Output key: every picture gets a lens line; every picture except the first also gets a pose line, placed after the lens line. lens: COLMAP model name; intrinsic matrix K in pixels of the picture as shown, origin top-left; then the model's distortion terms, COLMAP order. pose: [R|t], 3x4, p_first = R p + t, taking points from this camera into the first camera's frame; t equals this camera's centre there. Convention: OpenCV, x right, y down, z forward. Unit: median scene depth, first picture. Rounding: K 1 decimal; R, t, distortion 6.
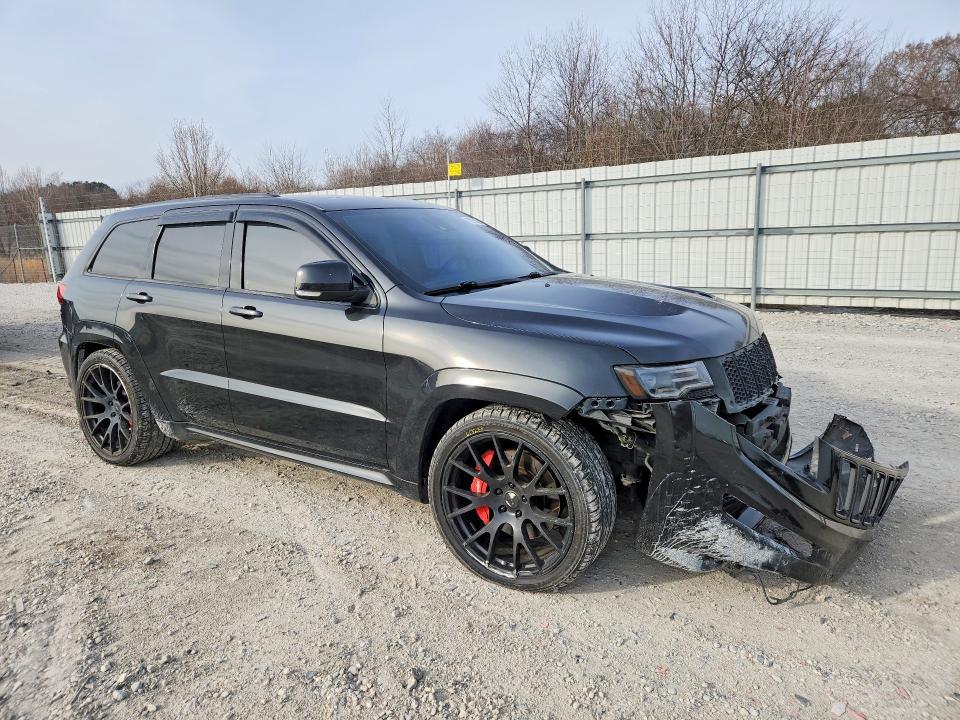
lens RADIAL K [[642.0, 0, 480.0], [0, 642.0, 360.0], [0, 0, 1]] dist [0.008446, 0.005329]
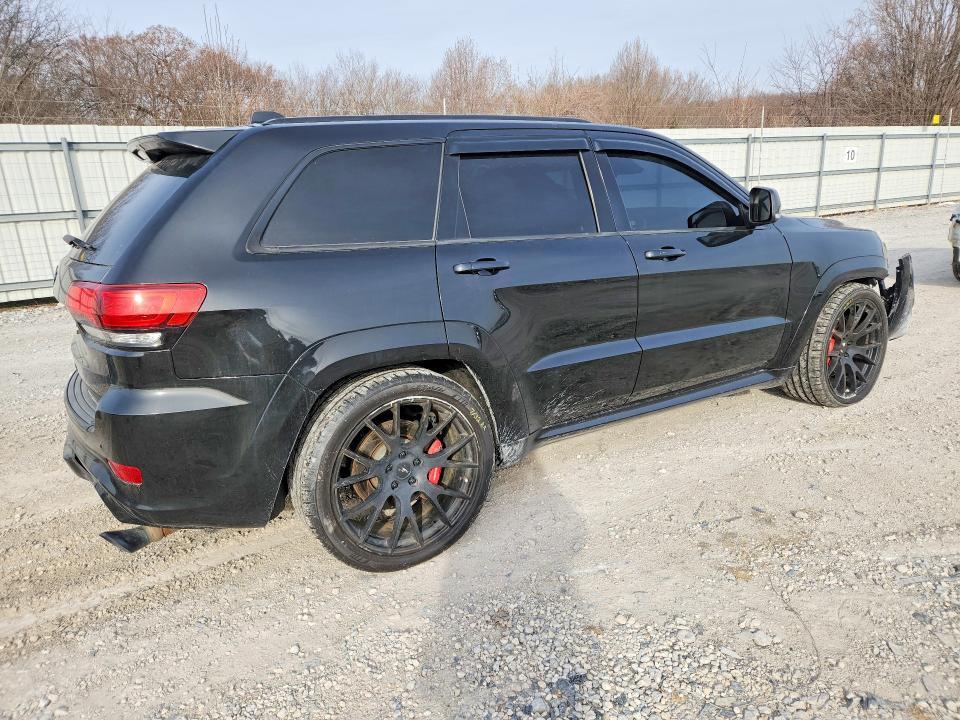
lens RADIAL K [[642.0, 0, 480.0], [0, 642.0, 360.0], [0, 0, 1]] dist [0.008446, 0.005329]
pose [[0.432054, -0.217319, 0.875272, -1.363622], [0.203740, 0.968962, 0.140010, -0.116626], [-0.878532, 0.117836, 0.462921, 0.881828]]
